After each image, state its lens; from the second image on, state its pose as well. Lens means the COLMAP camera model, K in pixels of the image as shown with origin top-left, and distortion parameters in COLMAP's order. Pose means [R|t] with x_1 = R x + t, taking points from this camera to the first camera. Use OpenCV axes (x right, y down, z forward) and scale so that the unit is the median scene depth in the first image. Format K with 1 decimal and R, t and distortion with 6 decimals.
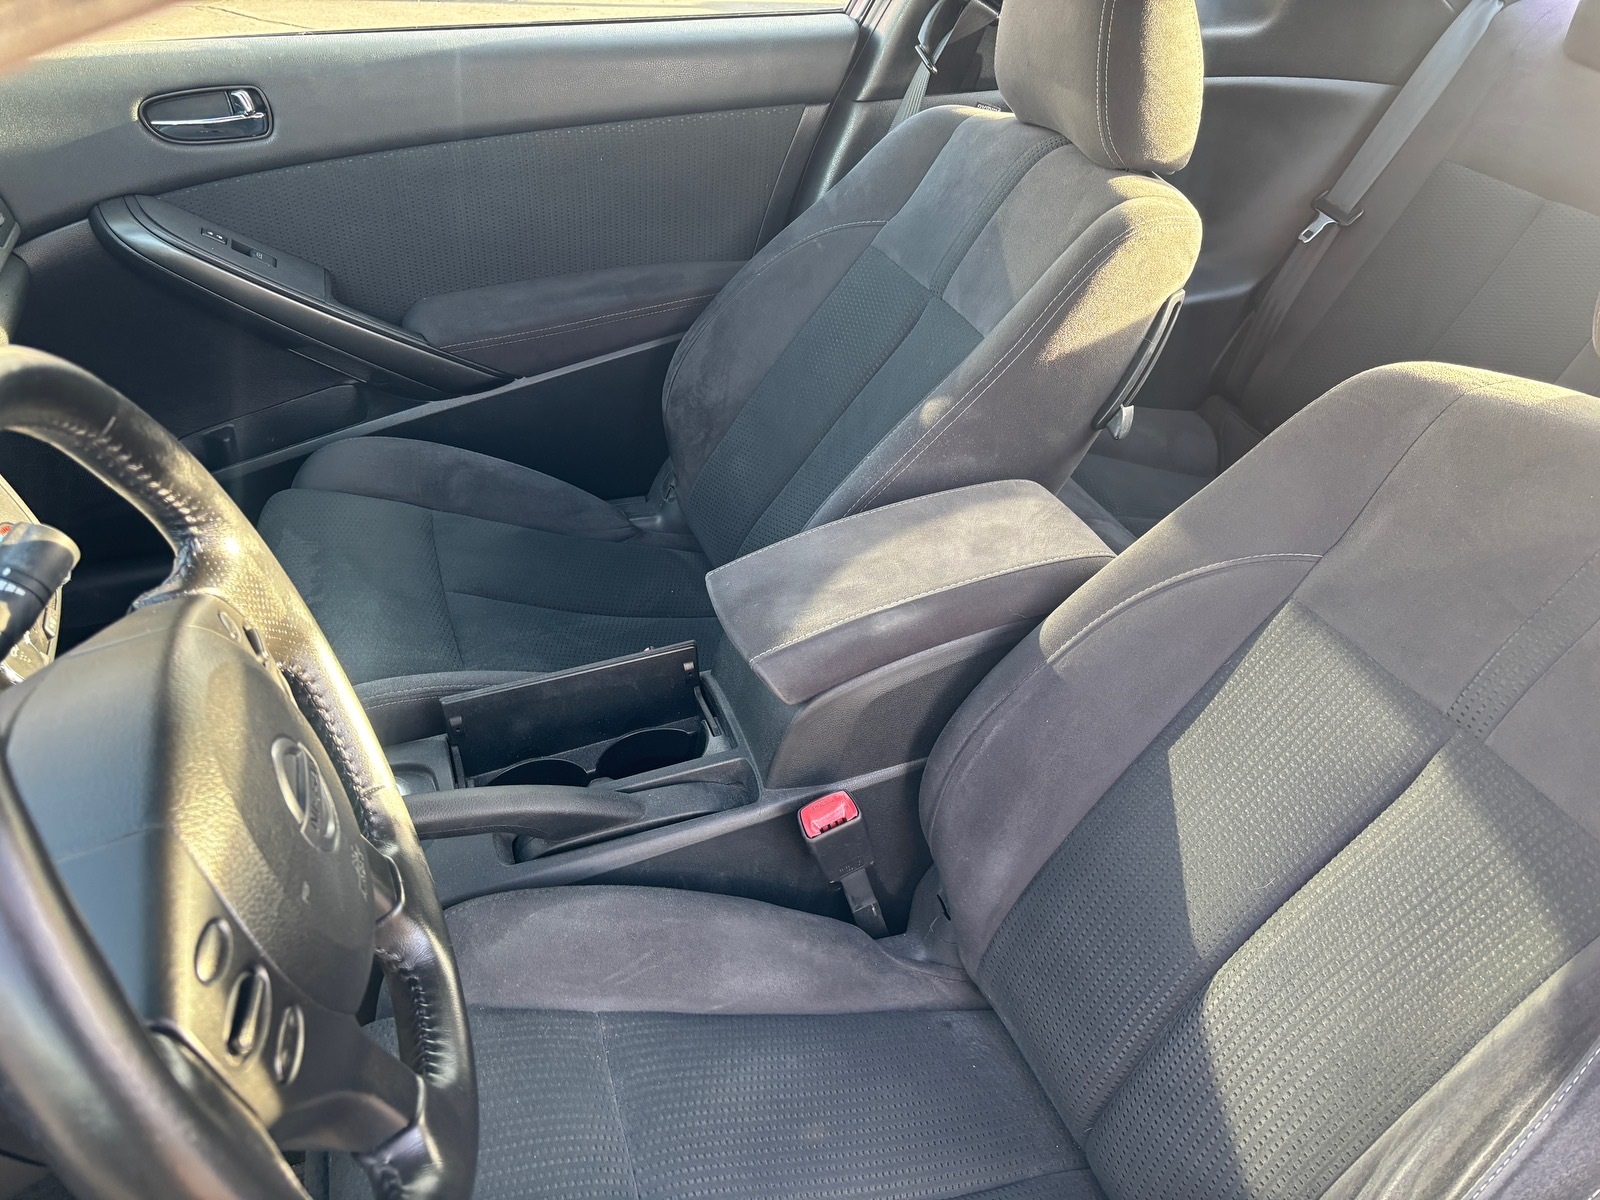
lens RADIAL K [[1216.2, 0, 795.5], [0, 1216.2, 584.8], [0, 0, 1]] dist [0.025598, -0.036945]
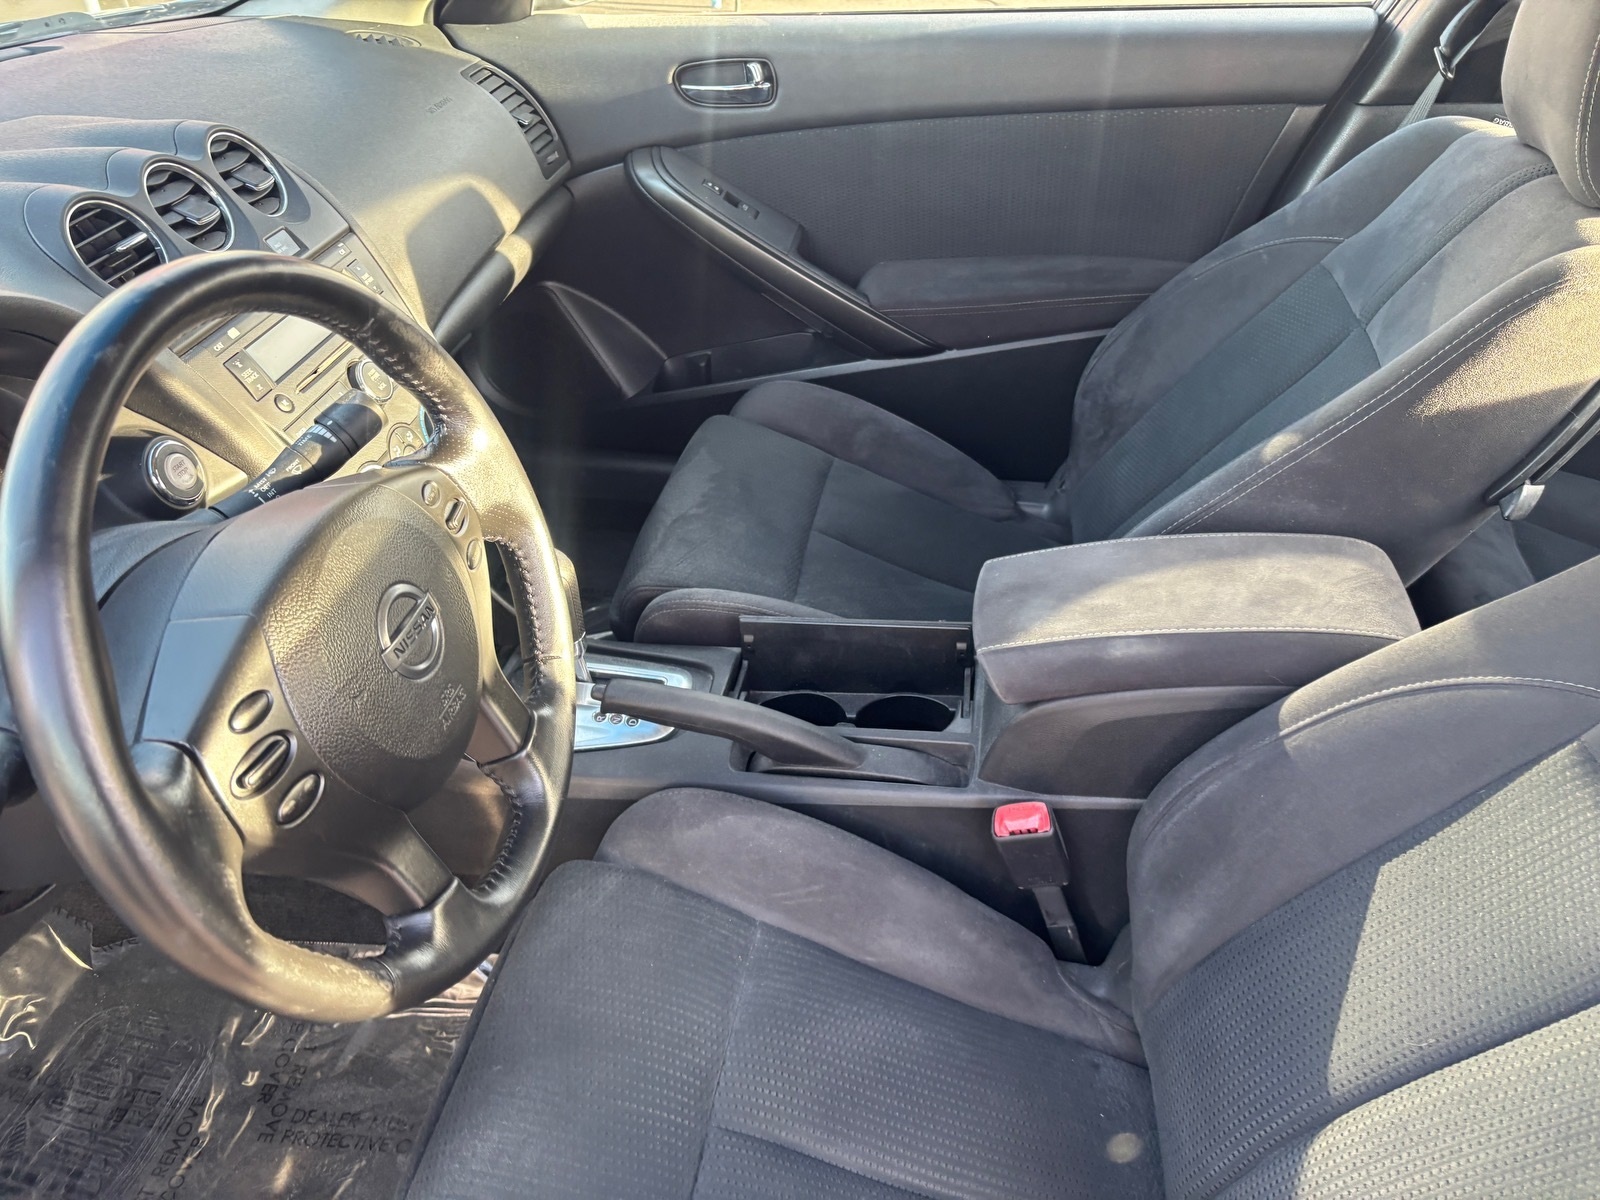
lens RADIAL K [[1216.2, 0, 814.0], [0, 1216.2, 591.1], [0, 0, 1]] dist [0.025598, -0.036945]
pose [[0.874892, 0.234152, -0.423955, 0.229280], [-0.224023, 0.971740, 0.074393, -0.026778], [0.429393, 0.029890, 0.902623, 0.014234]]
